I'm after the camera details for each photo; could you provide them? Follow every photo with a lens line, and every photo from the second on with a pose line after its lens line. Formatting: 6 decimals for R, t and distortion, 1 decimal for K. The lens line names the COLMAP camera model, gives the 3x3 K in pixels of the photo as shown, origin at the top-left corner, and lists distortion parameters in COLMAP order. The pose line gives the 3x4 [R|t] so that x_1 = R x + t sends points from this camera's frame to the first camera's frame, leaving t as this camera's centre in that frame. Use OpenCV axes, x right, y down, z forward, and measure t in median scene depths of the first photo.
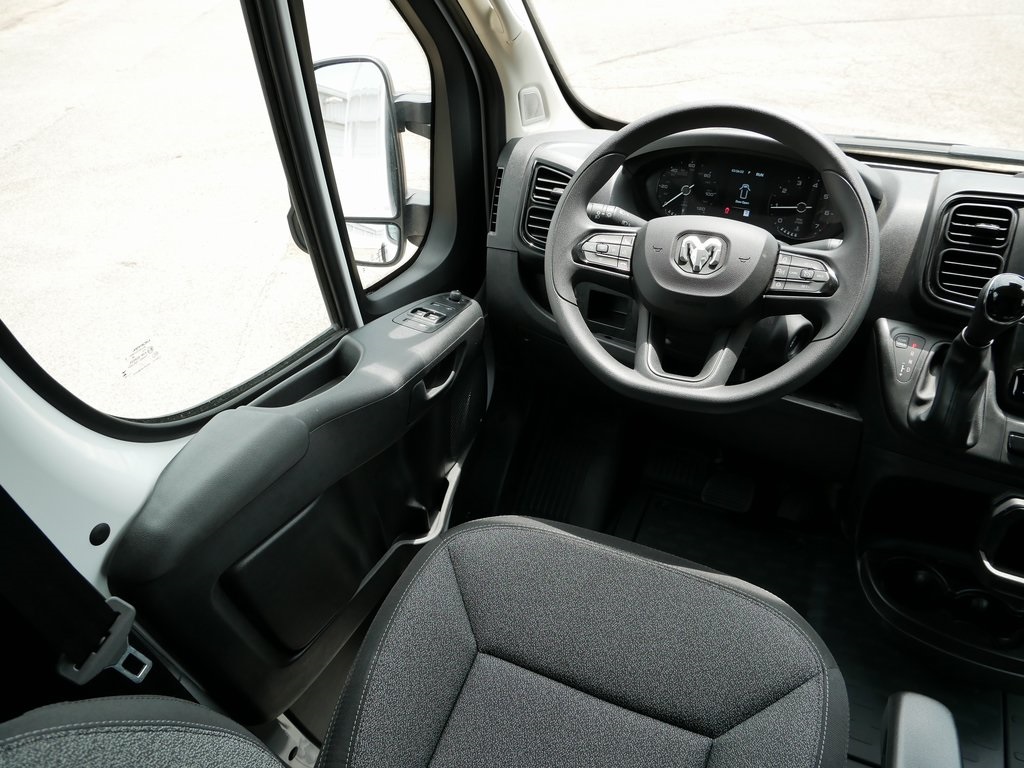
lens RADIAL K [[728.6, 0, 512.0], [0, 728.6, 384.0], [0, 0, 1]] dist [-0.054684, 0.024872]
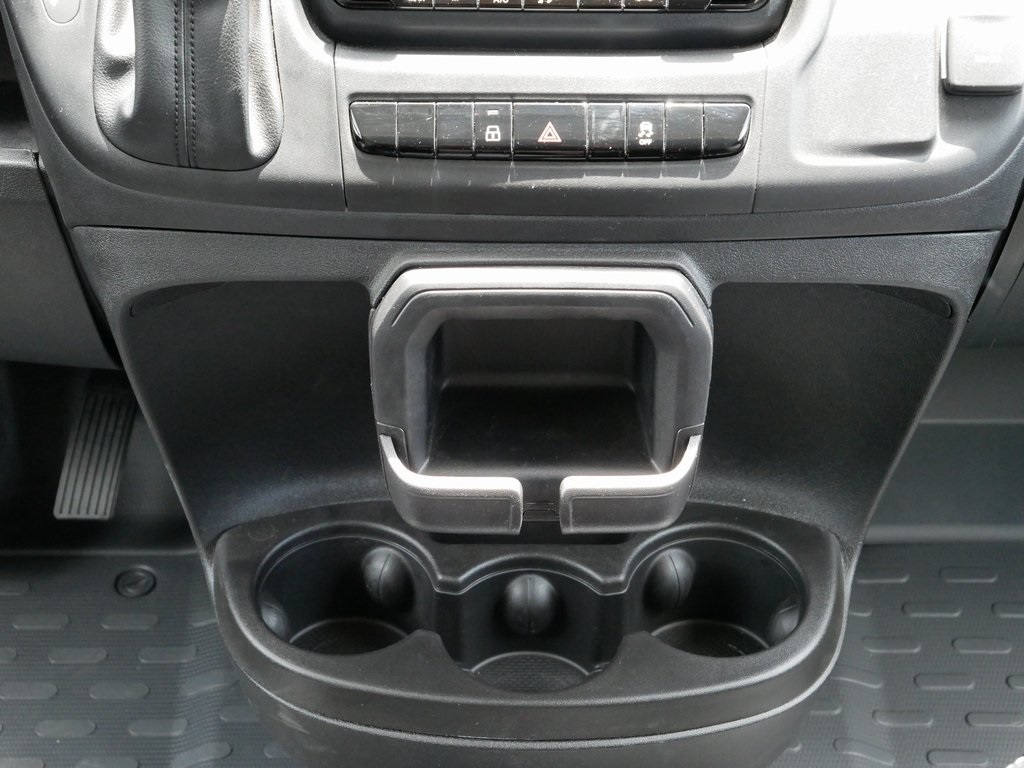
lens RADIAL K [[2269.2, 0, 512.0], [0, 2269.2, 384.0], [0, 0, 1]] dist [0.025564, 0.070353]
pose [[0.907762, -0.239991, 0.344053, 0.342938], [0.225290, 0.970772, 0.082739, 0.134148], [-0.353854, 0.002405, 0.935298, -0.114075]]
